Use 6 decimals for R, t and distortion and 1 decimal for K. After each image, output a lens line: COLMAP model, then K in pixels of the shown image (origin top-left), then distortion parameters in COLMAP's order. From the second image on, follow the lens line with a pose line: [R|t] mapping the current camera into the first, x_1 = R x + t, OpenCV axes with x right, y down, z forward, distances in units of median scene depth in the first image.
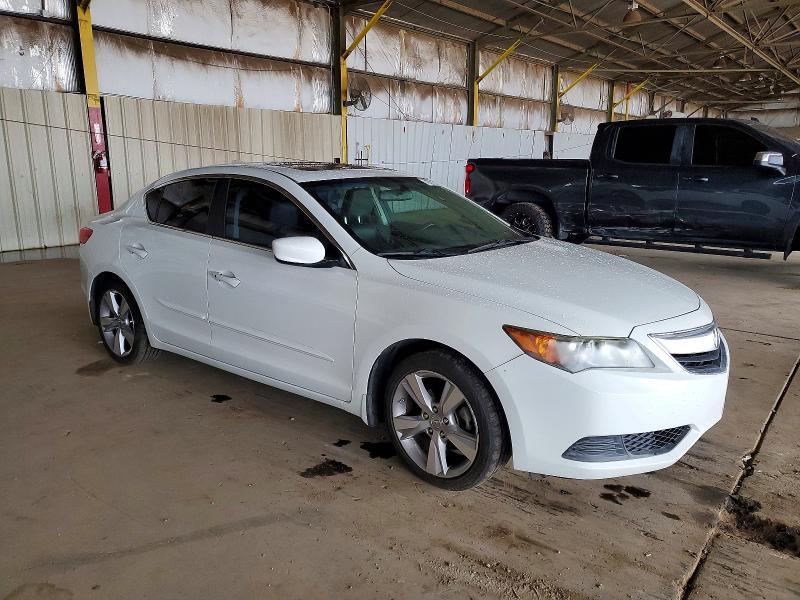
lens RADIAL K [[631.4, 0, 395.3], [0, 631.4, 300.9], [0, 0, 1]] dist [0.000544, 0.003392]
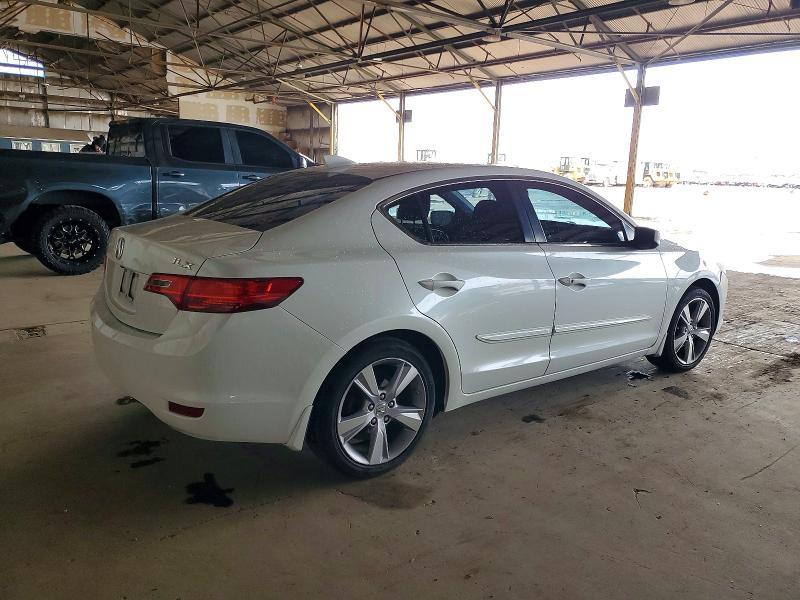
lens RADIAL K [[631.4, 0, 395.3], [0, 631.4, 300.9], [0, 0, 1]] dist [0.000544, 0.003392]
pose [[0.205444, -0.193239, 0.959402, -1.056239], [0.164658, 0.973163, 0.160751, -0.171667], [-0.964718, 0.124948, 0.231749, 0.875187]]
